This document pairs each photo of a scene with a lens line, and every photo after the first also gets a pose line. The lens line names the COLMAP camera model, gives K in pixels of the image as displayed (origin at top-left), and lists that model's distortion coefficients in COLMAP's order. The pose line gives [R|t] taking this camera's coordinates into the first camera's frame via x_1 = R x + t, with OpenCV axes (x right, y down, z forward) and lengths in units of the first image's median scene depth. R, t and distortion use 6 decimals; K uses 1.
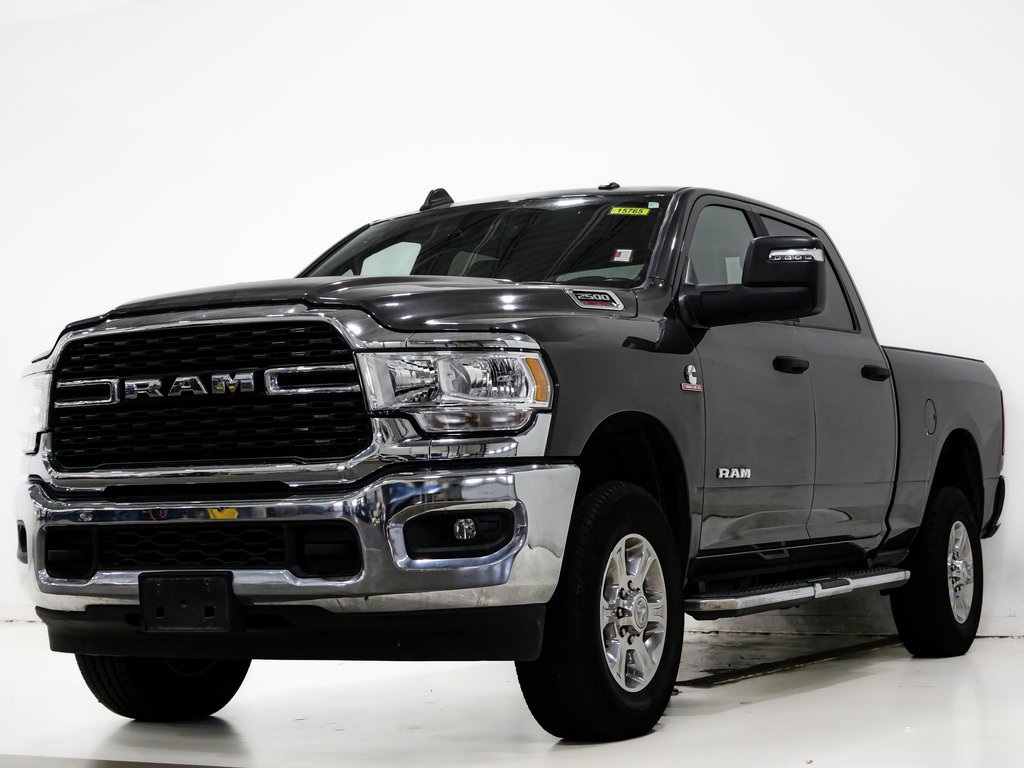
lens RADIAL K [[1934.6, 0, 513.1], [0, 1934.6, 380.3], [0, 0, 1]] dist [0.120136, 0.000000]
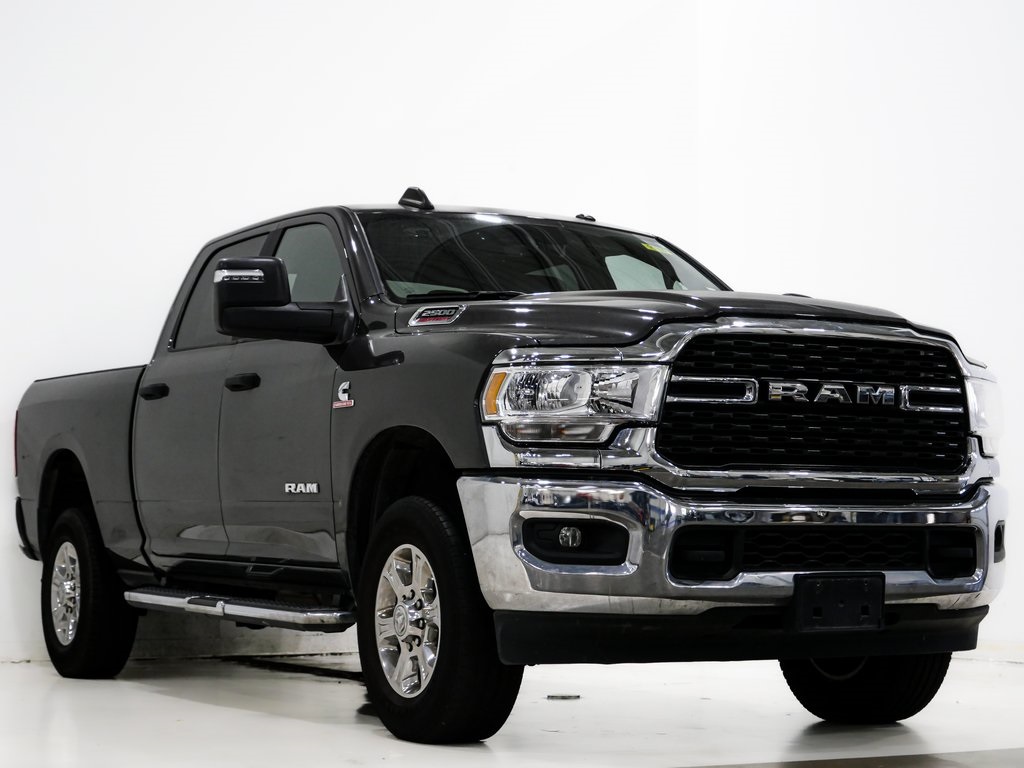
lens RADIAL K [[2071.7, 0, 515.2], [0, 2071.7, 383.1], [0, 0, 1]] dist [0.357161, 0.000000]
pose [[0.530876, 0.077011, 0.843943, -1.211089], [-0.066648, 0.996572, -0.049014, 0.063799], [-0.844825, -0.030227, 0.534188, 0.549518]]
